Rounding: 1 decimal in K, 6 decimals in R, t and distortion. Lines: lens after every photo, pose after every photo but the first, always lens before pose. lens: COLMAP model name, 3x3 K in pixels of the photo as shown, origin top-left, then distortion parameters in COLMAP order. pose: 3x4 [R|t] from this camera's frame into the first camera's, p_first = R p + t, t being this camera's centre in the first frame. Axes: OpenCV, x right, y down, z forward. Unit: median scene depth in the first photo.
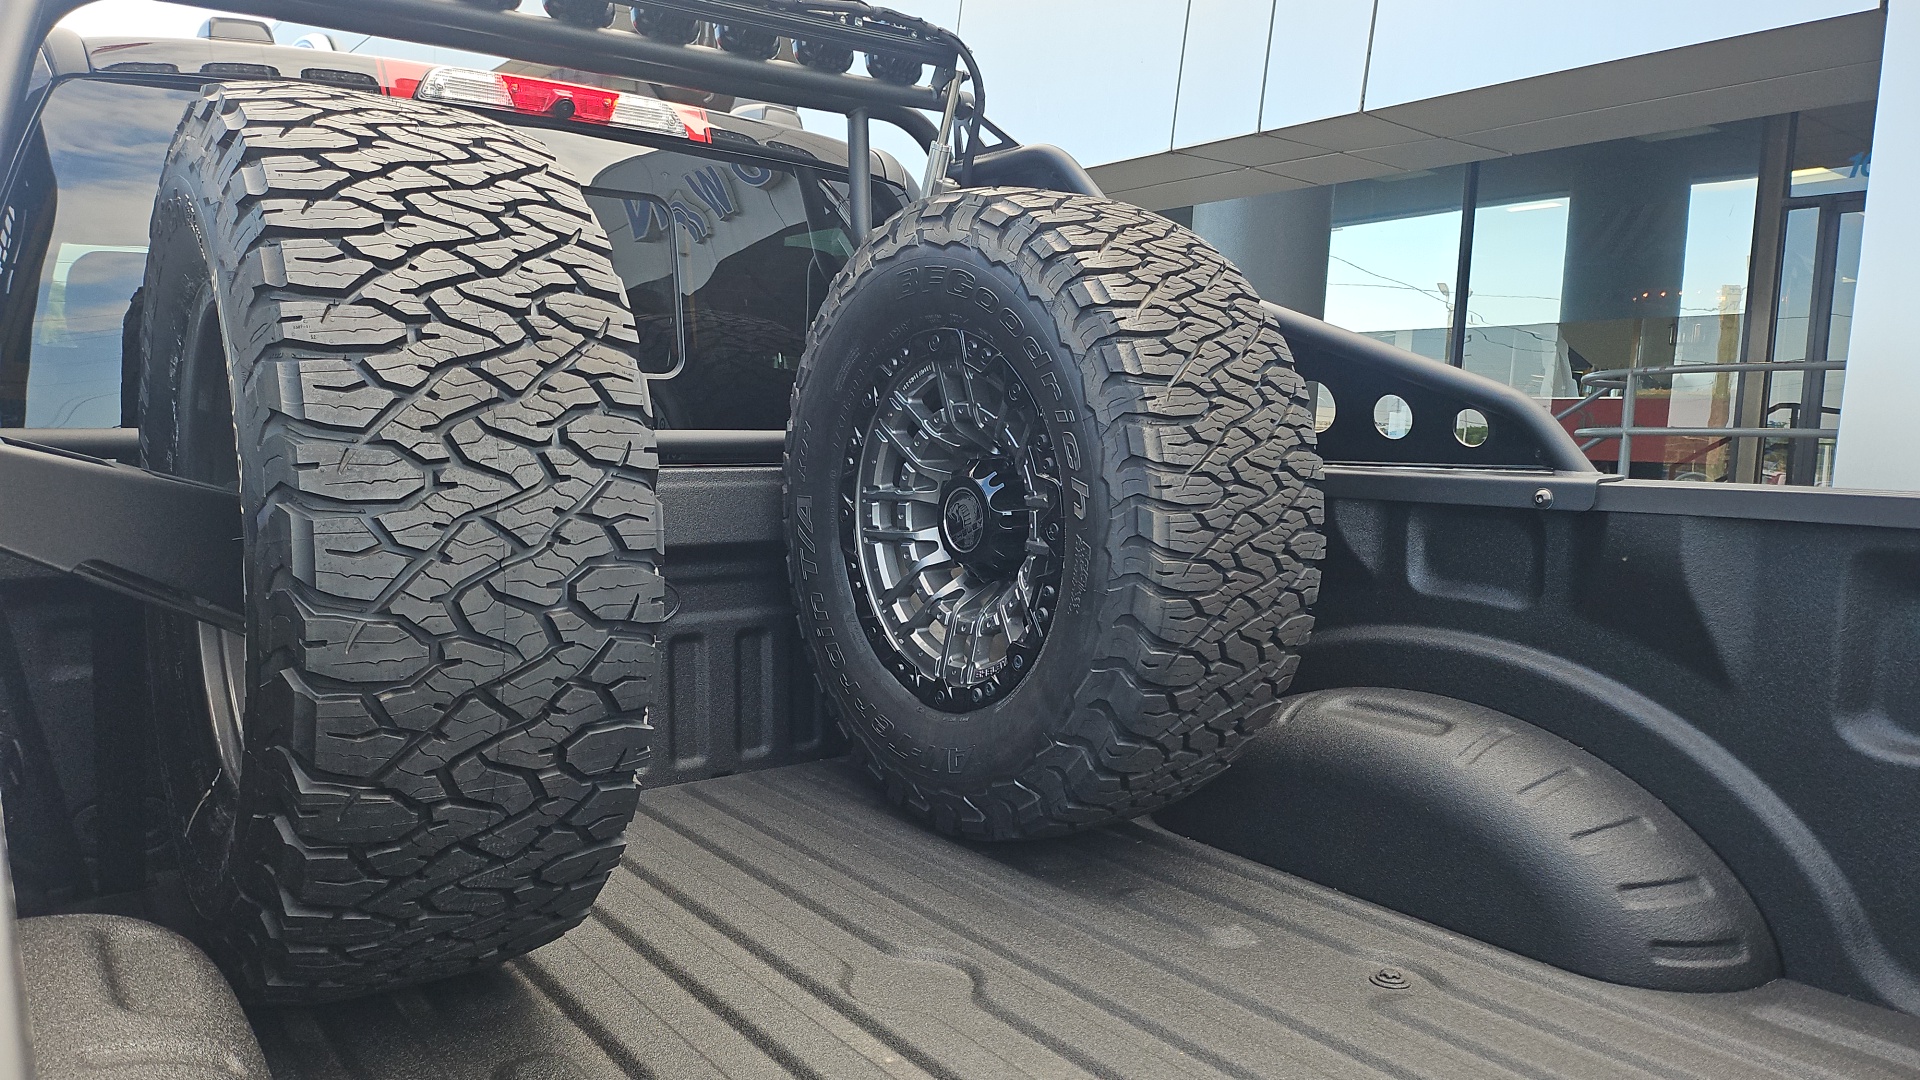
lens RADIAL K [[1387.1, 0, 960.0], [0, 1387.1, 540.0], [0, 0, 1]] dist [0.007683, -0.001357]
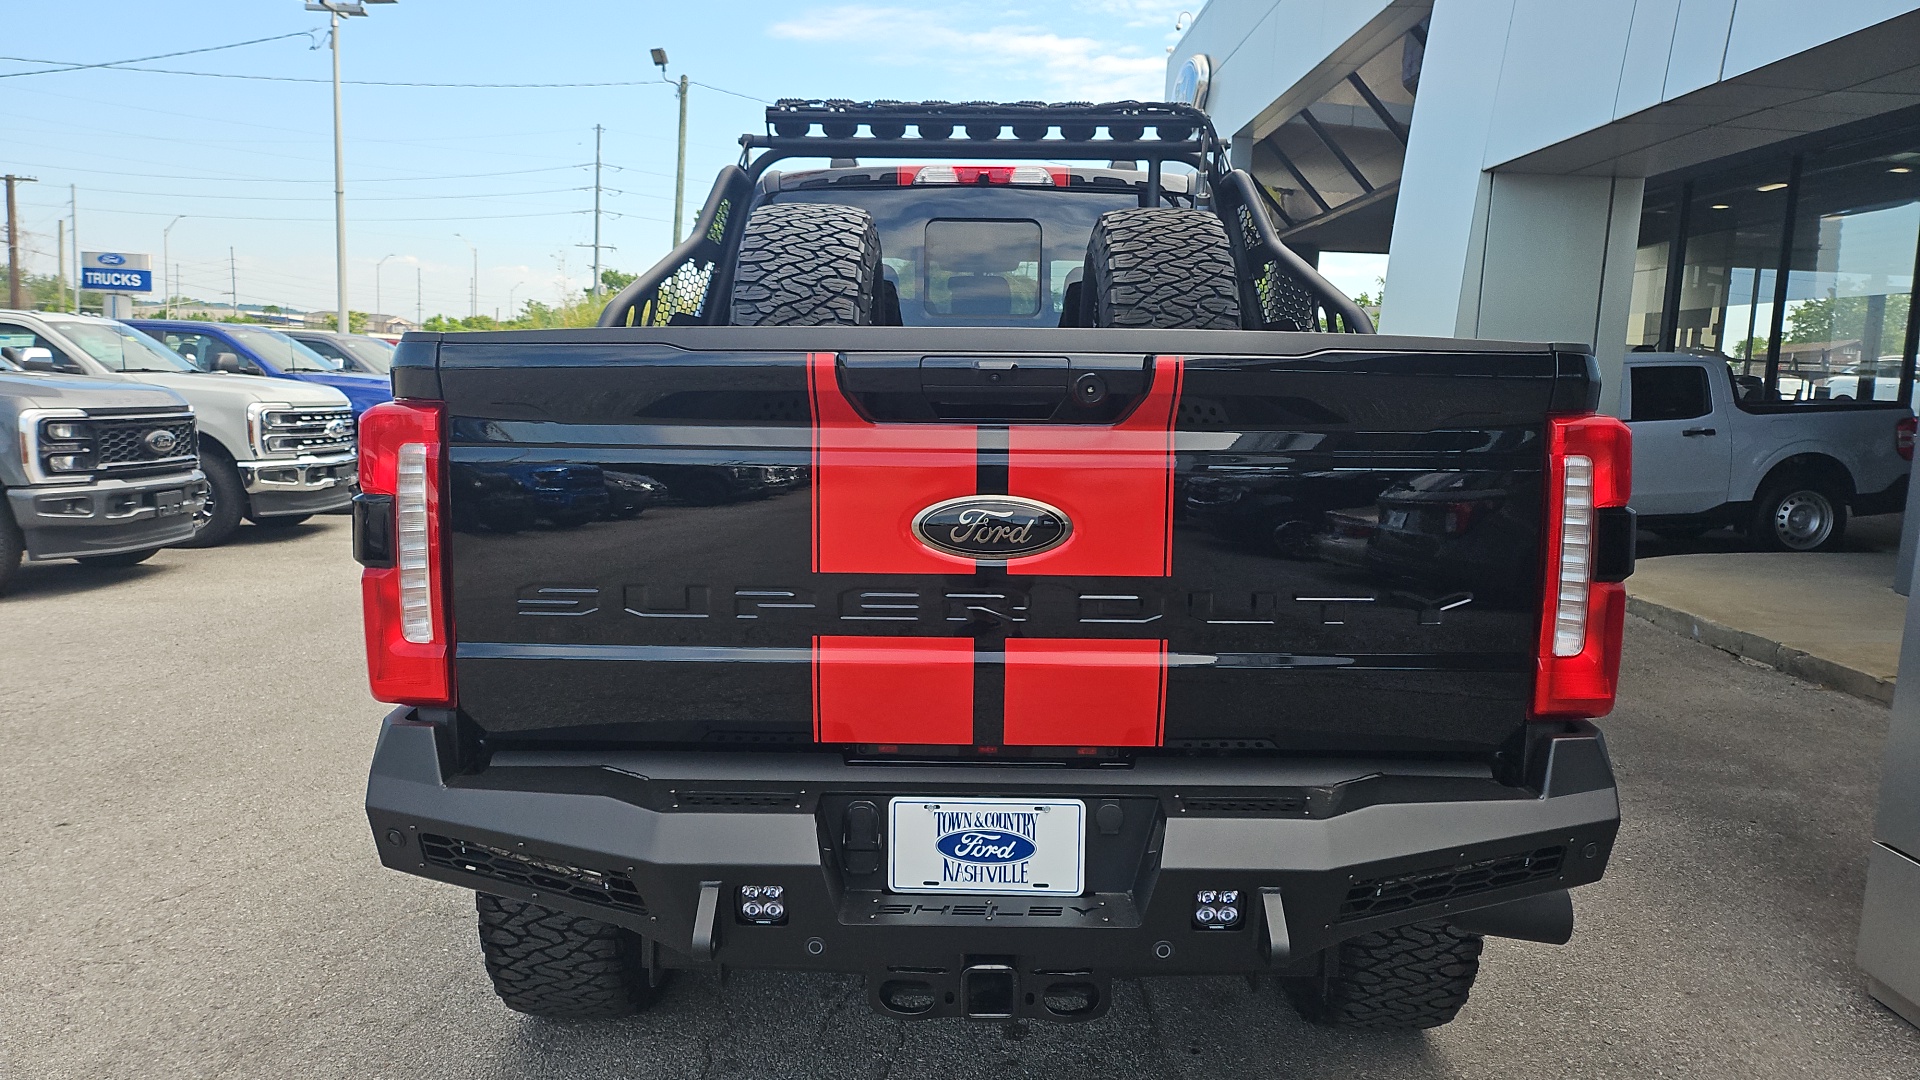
lens RADIAL K [[1387.1, 0, 960.0], [0, 1387.1, 540.0], [0, 0, 1]] dist [0.007683, -0.001357]
pose [[0.786225, 0.070369, -0.613920, 1.056213], [-0.056385, 0.997520, 0.042129, 0.133655], [0.615362, 0.001493, 0.788243, -0.645412]]
